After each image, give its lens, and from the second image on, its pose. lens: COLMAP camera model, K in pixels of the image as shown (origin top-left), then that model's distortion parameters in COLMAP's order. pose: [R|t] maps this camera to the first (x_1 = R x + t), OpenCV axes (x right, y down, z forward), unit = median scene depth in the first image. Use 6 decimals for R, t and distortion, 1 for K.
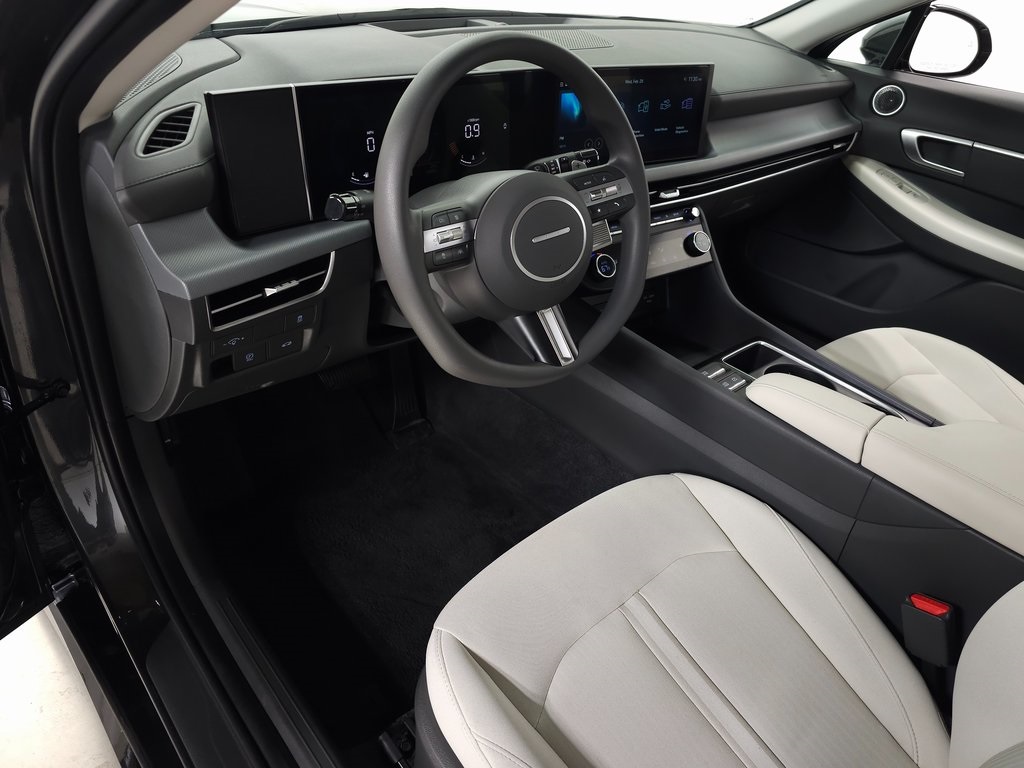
lens RADIAL K [[690.4, 0, 508.6], [0, 690.4, 379.0], [0, 0, 1]] dist [0.058298, -0.060322]
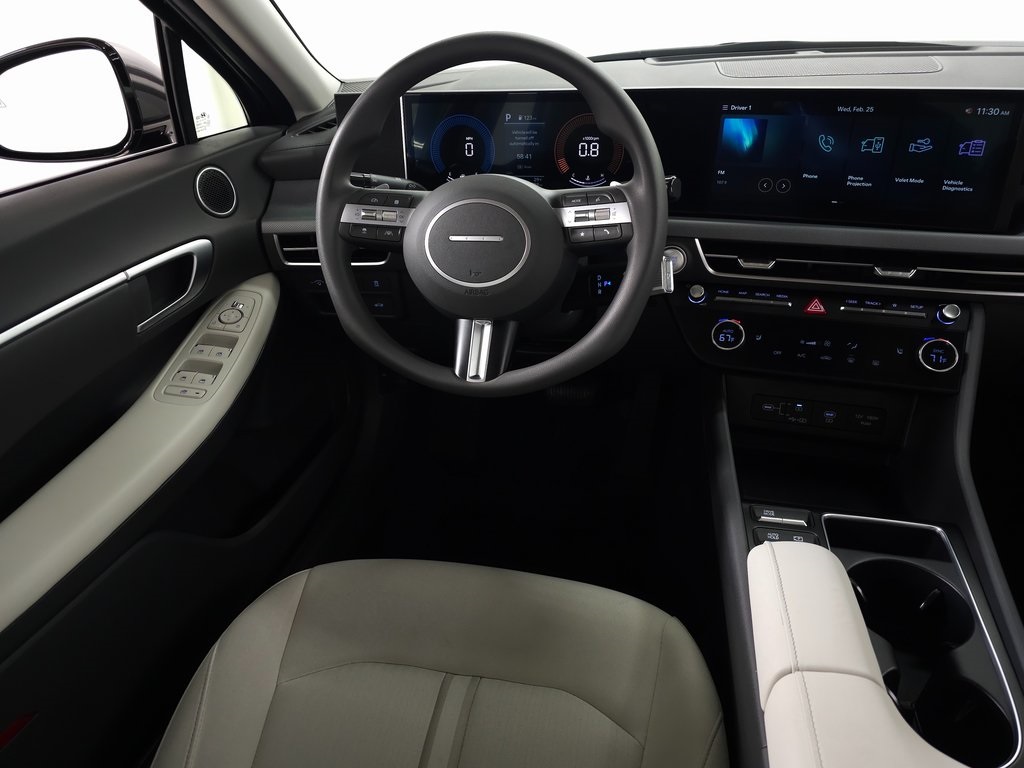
lens RADIAL K [[690.4, 0, 508.6], [0, 690.4, 379.0], [0, 0, 1]] dist [0.058298, -0.060322]
pose [[0.578541, 0.297515, -0.759457, 0.569738], [-0.376222, 0.923475, 0.075169, -0.079491], [0.723704, 0.242237, 0.646200, 0.311468]]
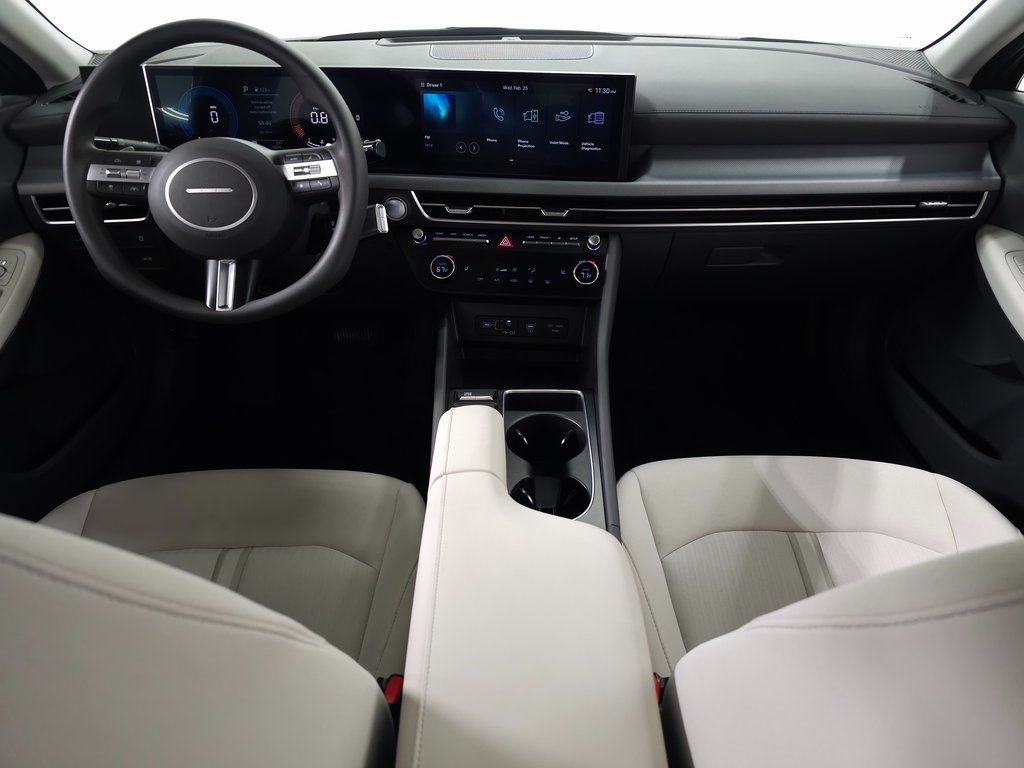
lens RADIAL K [[685.6, 0, 514.0], [0, 685.6, 381.2], [0, 0, 1]] dist [0.064745, -0.057392]
pose [[0.752080, 0.272842, -0.599945, 0.804953], [-0.313646, 0.948767, 0.038298, -0.074051], [0.579657, 0.159368, 0.799124, 0.280910]]
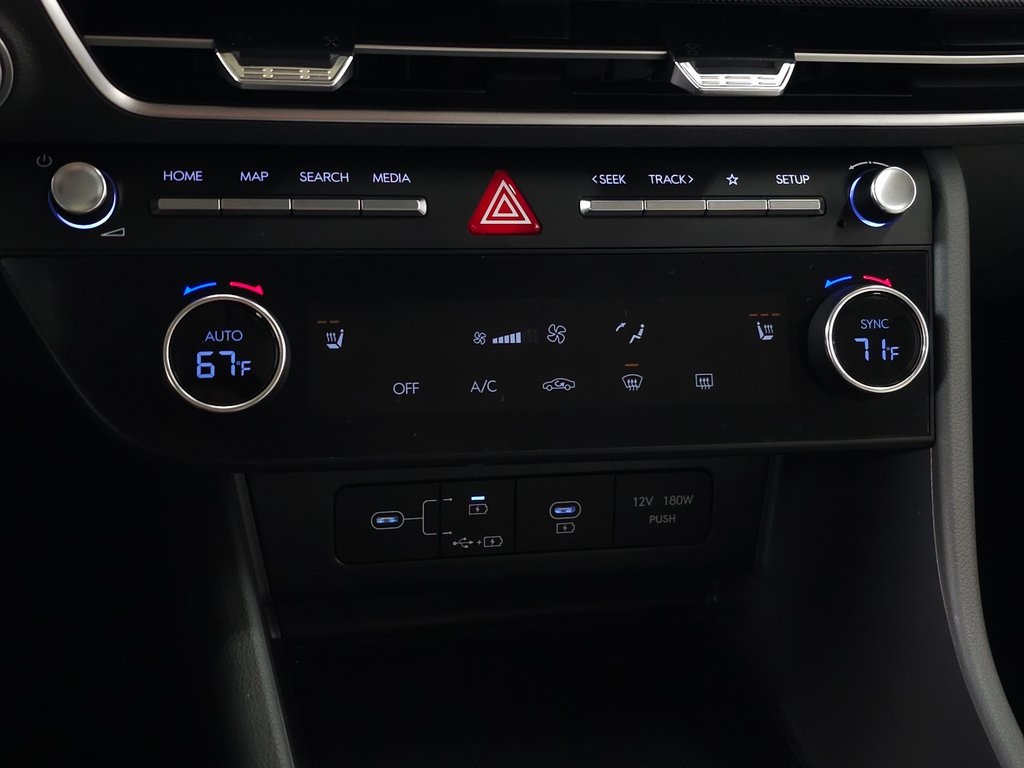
lens RADIAL K [[1367.4, 0, 521.7], [0, 1367.4, 354.2], [0, 0, 1]] dist [0.226666, -0.875512]
pose [[0.902311, 0.255435, -0.347258, 0.339471], [-0.257965, 0.965335, 0.039784, -0.190373], [0.345382, 0.053682, 0.936926, 0.613027]]
